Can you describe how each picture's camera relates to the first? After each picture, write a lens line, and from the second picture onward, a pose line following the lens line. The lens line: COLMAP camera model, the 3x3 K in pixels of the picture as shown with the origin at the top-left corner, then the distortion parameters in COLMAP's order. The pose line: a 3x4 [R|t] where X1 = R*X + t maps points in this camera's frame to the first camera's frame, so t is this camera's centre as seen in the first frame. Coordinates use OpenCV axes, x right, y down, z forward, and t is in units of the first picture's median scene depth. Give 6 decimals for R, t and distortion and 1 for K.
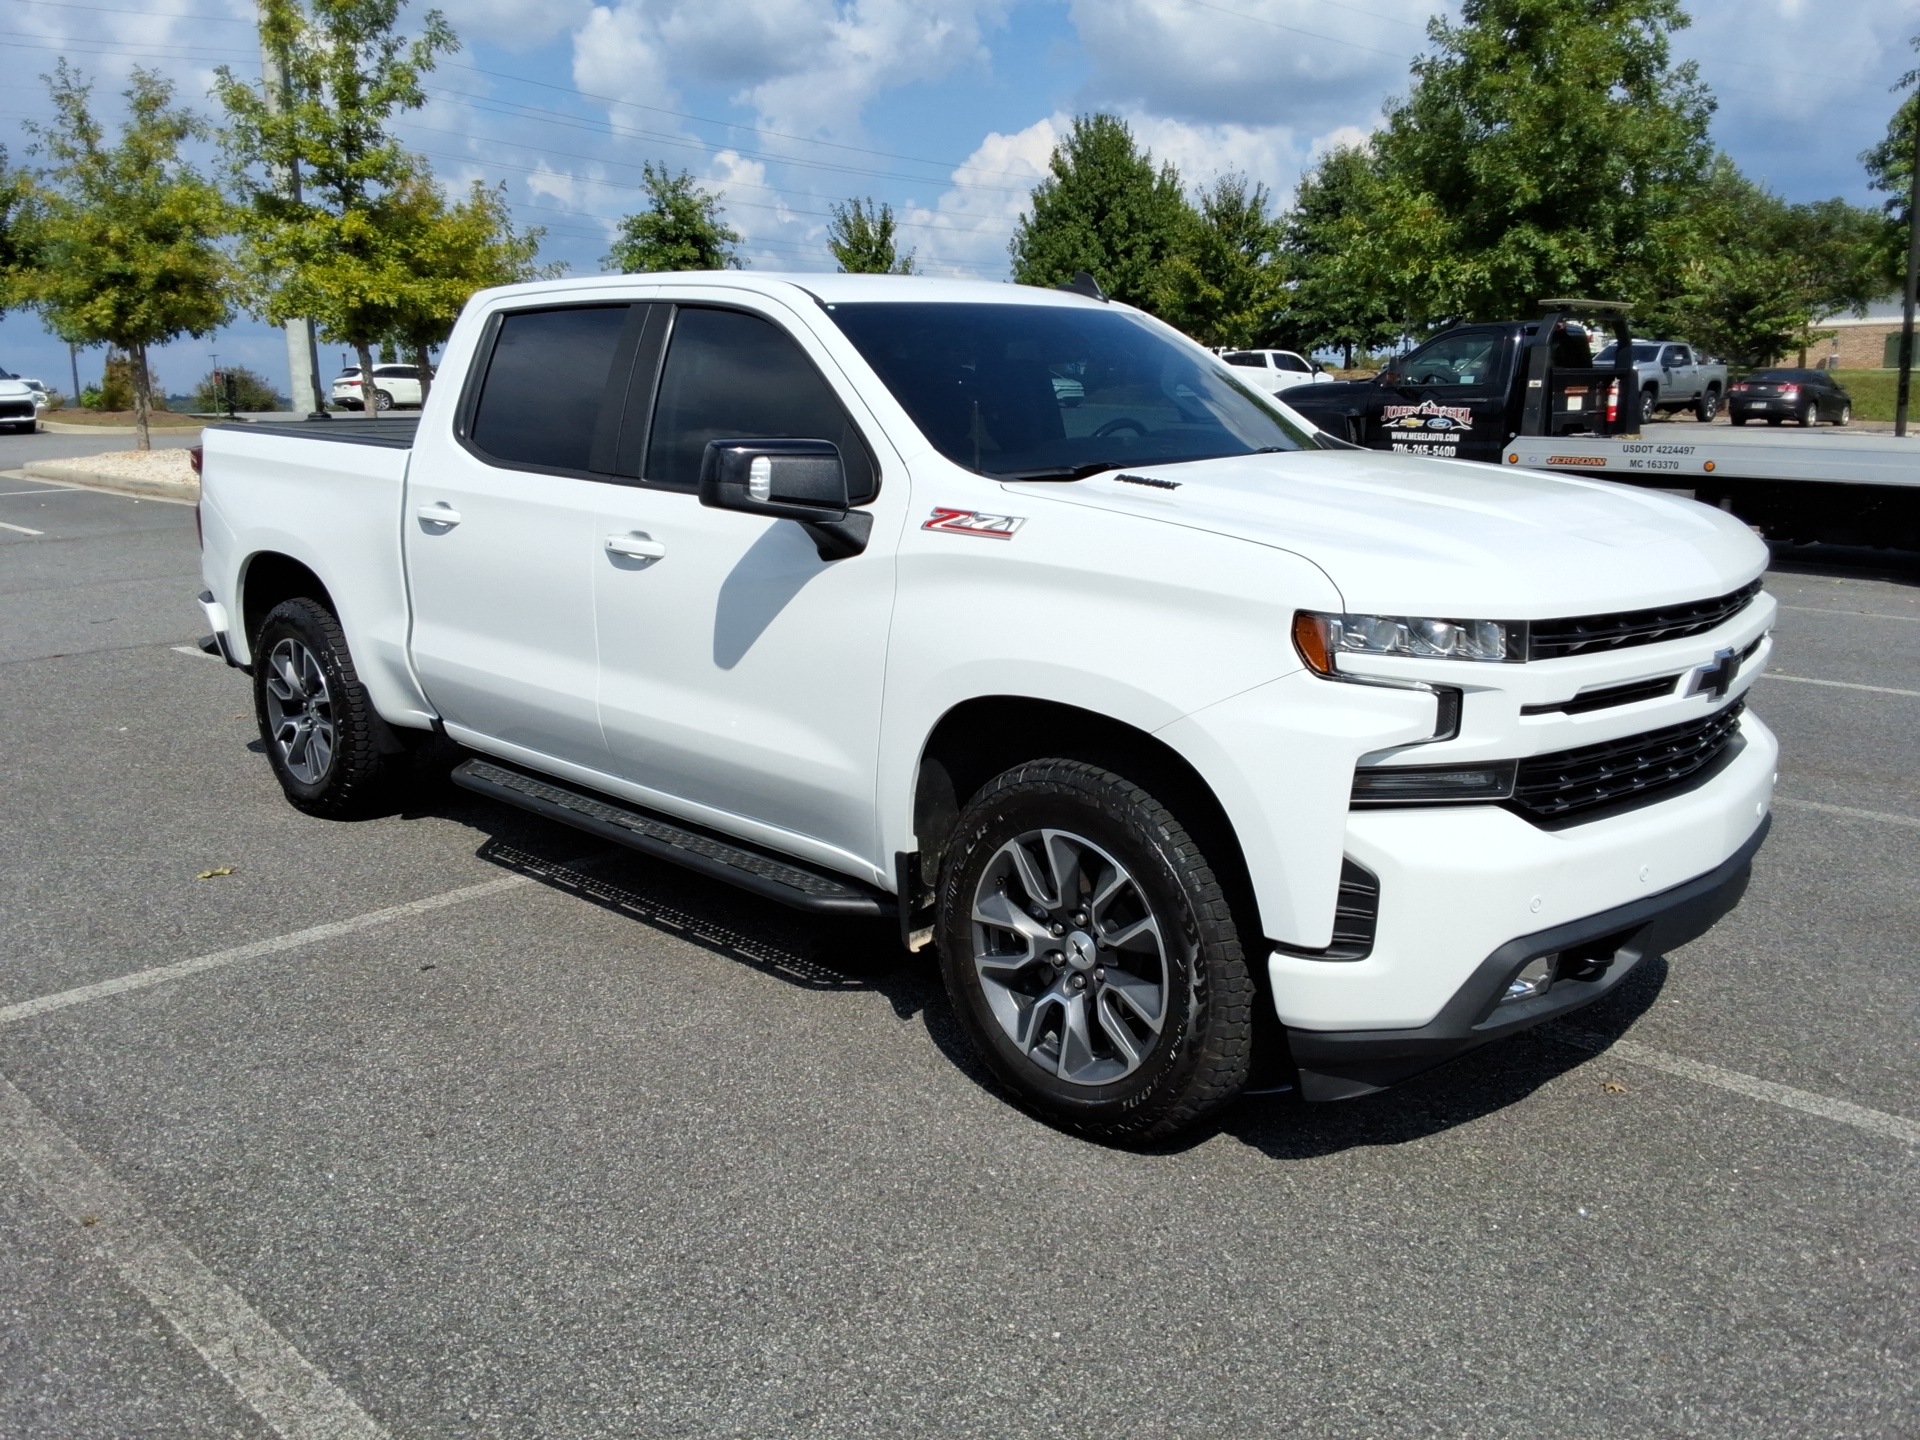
lens RADIAL K [[1551.1, 0, 971.0], [0, 1551.1, 704.0], [0, 0, 1]] dist [0.107708, -0.169707]
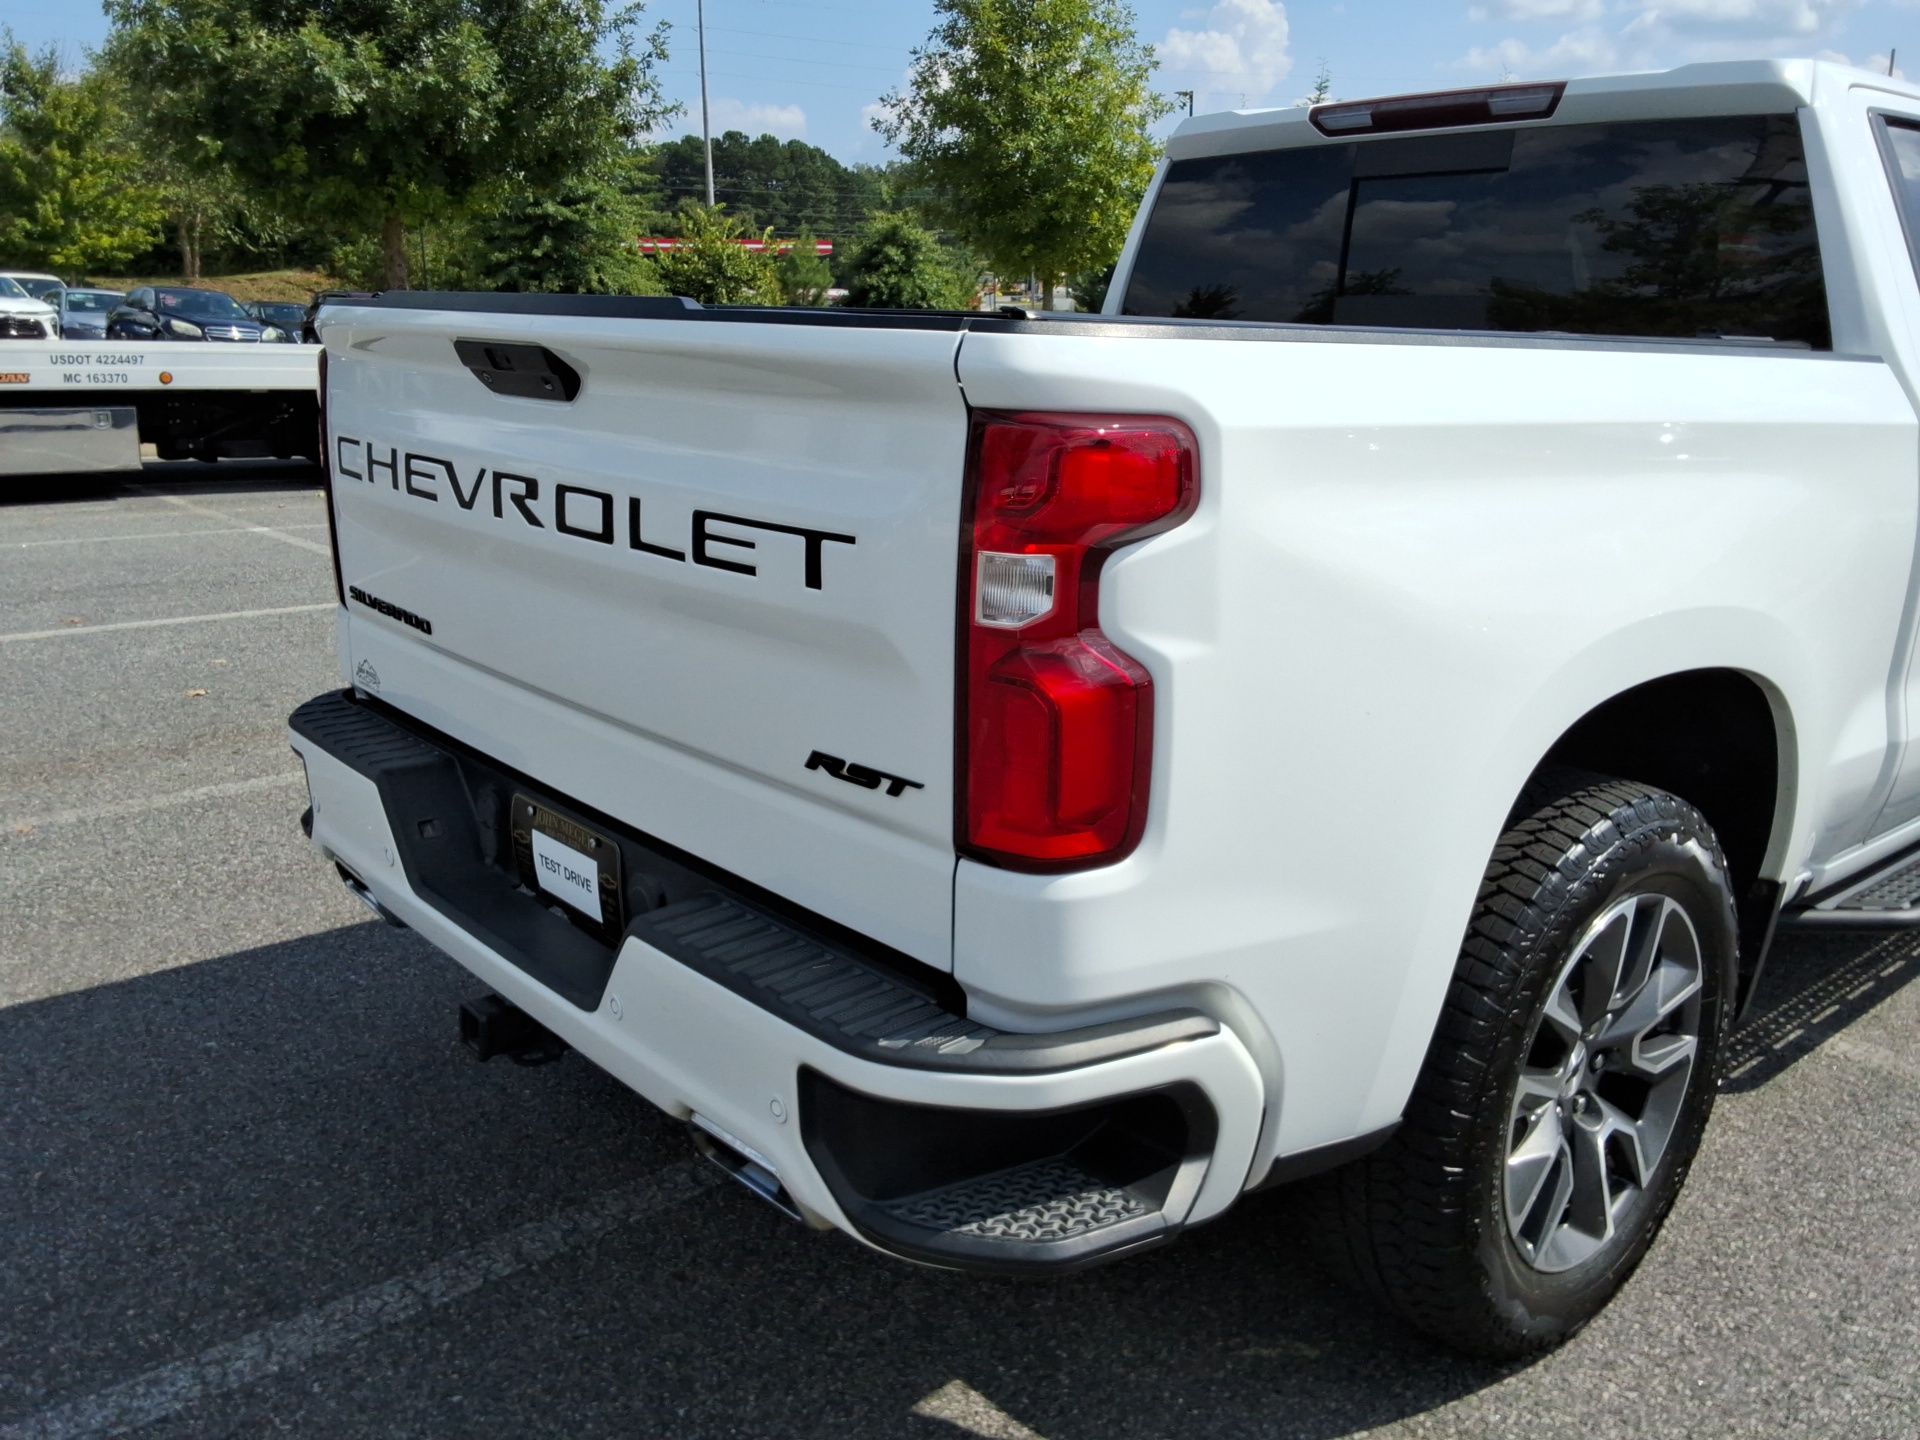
lens RADIAL K [[1551.1, 0, 976.2], [0, 1551.1, 705.7], [0, 0, 1]] dist [0.107708, -0.169707]
pose [[0.070054, -0.233709, 0.969780, -0.471943], [0.178370, 0.959435, 0.218331, -0.113477], [-0.981467, 0.157684, 0.108899, 0.644210]]
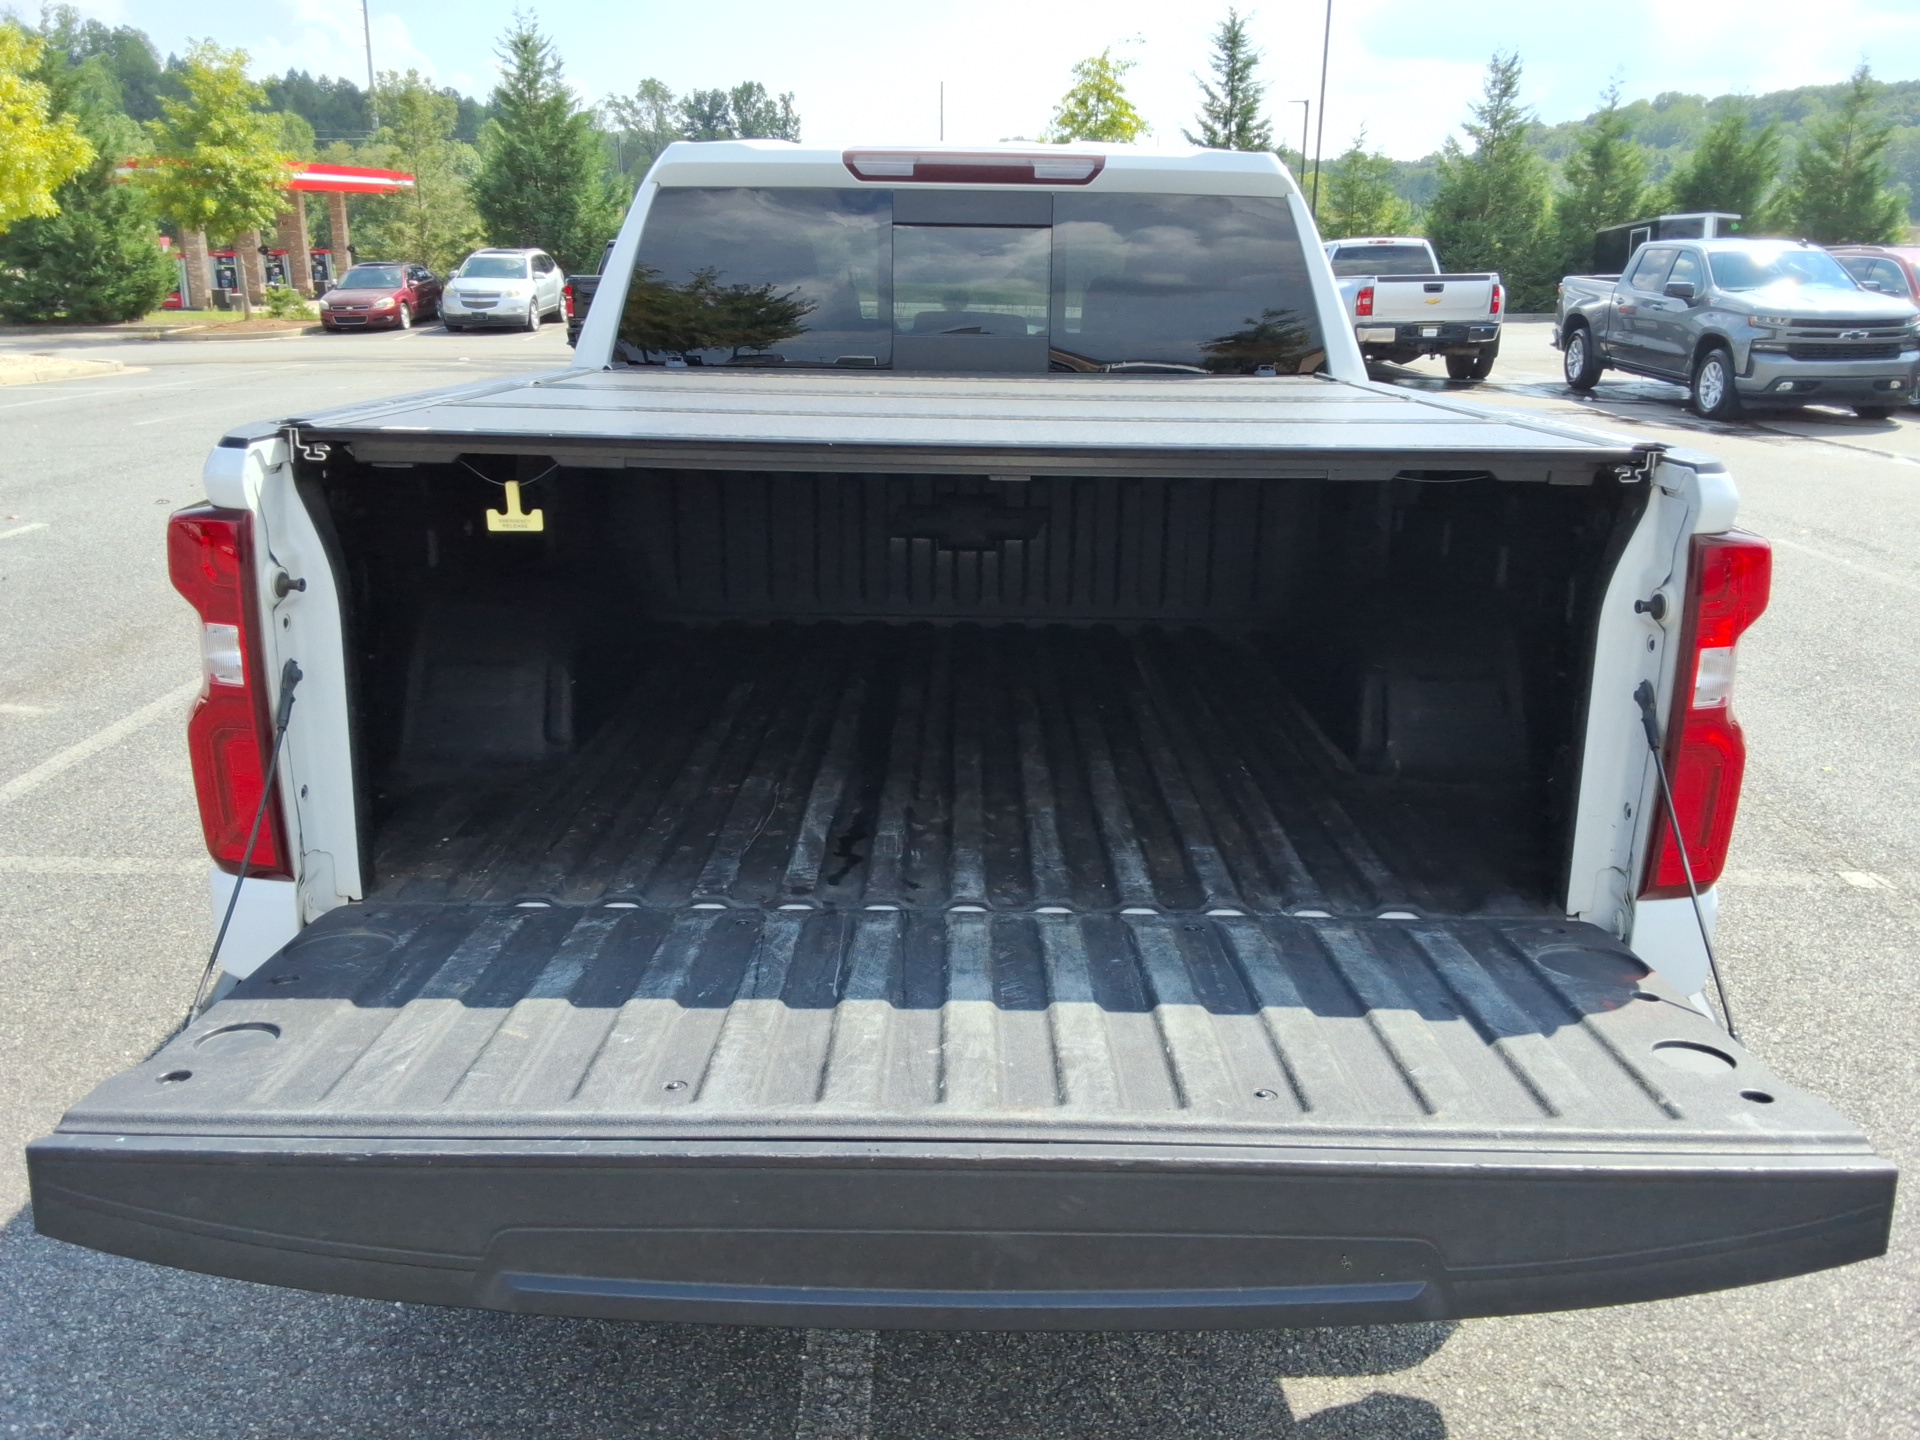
lens RADIAL K [[1551.1, 0, 972.8], [0, 1551.1, 694.5], [0, 0, 1]] dist [0.107708, -0.169707]
pose [[-0.702349, -0.191593, 0.685564, -0.399170], [0.131851, 0.911416, 0.389790, -0.167823], [-0.699514, 0.364161, -0.614871, 0.815455]]
